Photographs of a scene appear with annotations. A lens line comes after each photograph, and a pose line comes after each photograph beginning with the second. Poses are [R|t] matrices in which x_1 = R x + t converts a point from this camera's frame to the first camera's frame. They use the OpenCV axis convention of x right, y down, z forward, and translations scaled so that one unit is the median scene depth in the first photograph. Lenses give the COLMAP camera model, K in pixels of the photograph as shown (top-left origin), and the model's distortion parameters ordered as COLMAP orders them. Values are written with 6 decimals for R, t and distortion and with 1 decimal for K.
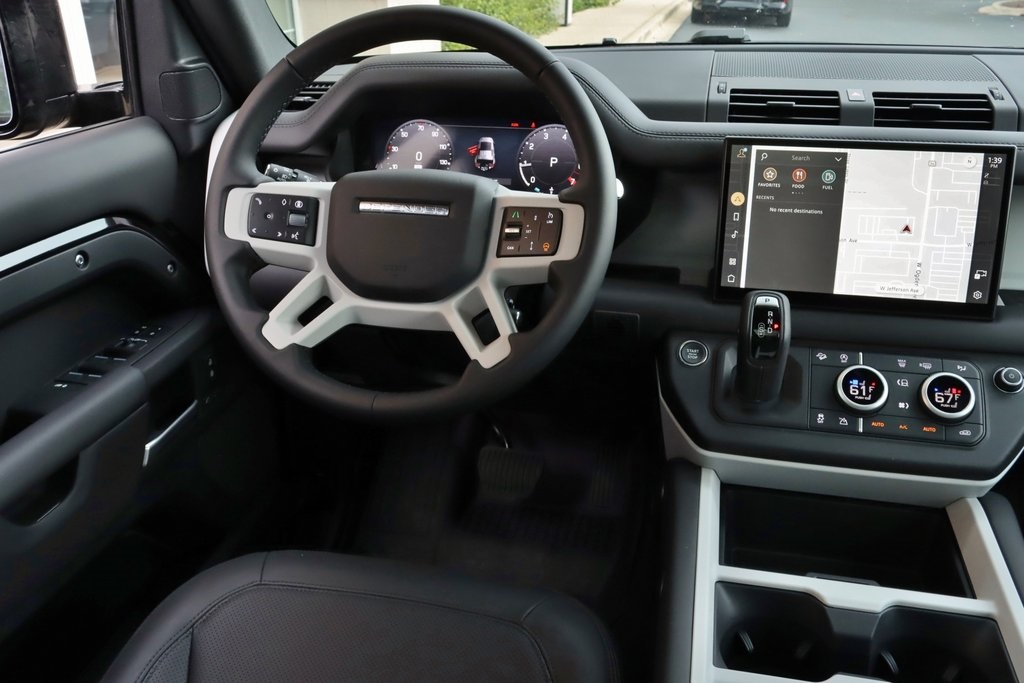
lens RADIAL K [[811.6, 0, 513.1], [0, 811.6, 355.0], [0, 0, 1]] dist [-0.025474, 0.017819]
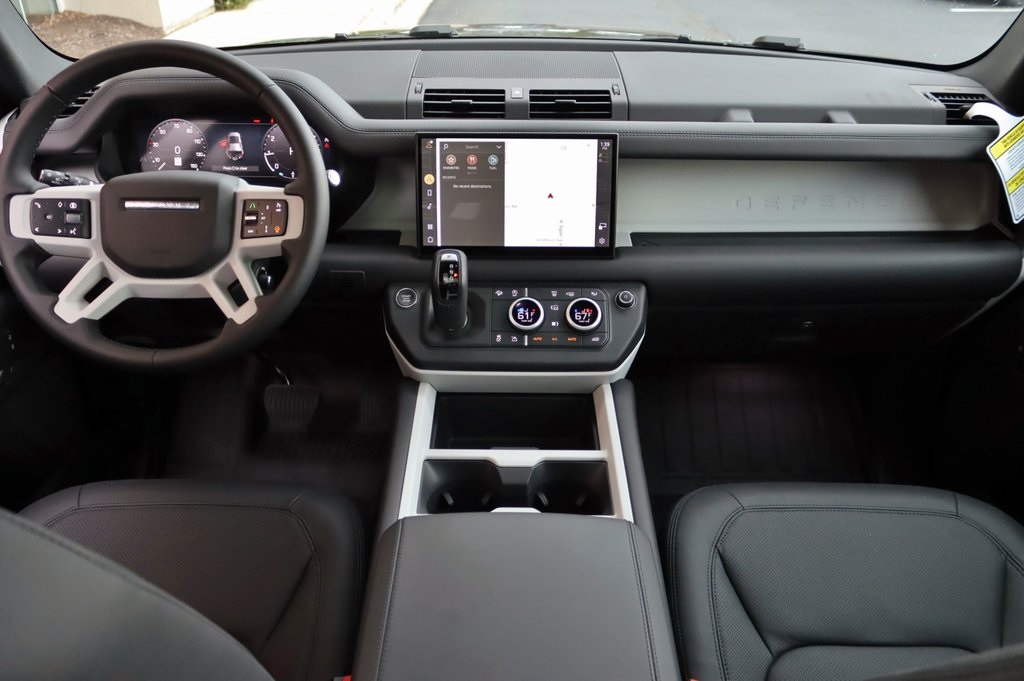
lens RADIAL K [[811.6, 0, 513.1], [0, 811.6, 354.0], [0, 0, 1]] dist [-0.025474, 0.017819]
pose [[0.973964, -0.095393, 0.205656, 0.116581], [0.078311, 0.992888, 0.089675, -0.017776], [-0.212748, -0.071235, 0.974507, -0.365784]]
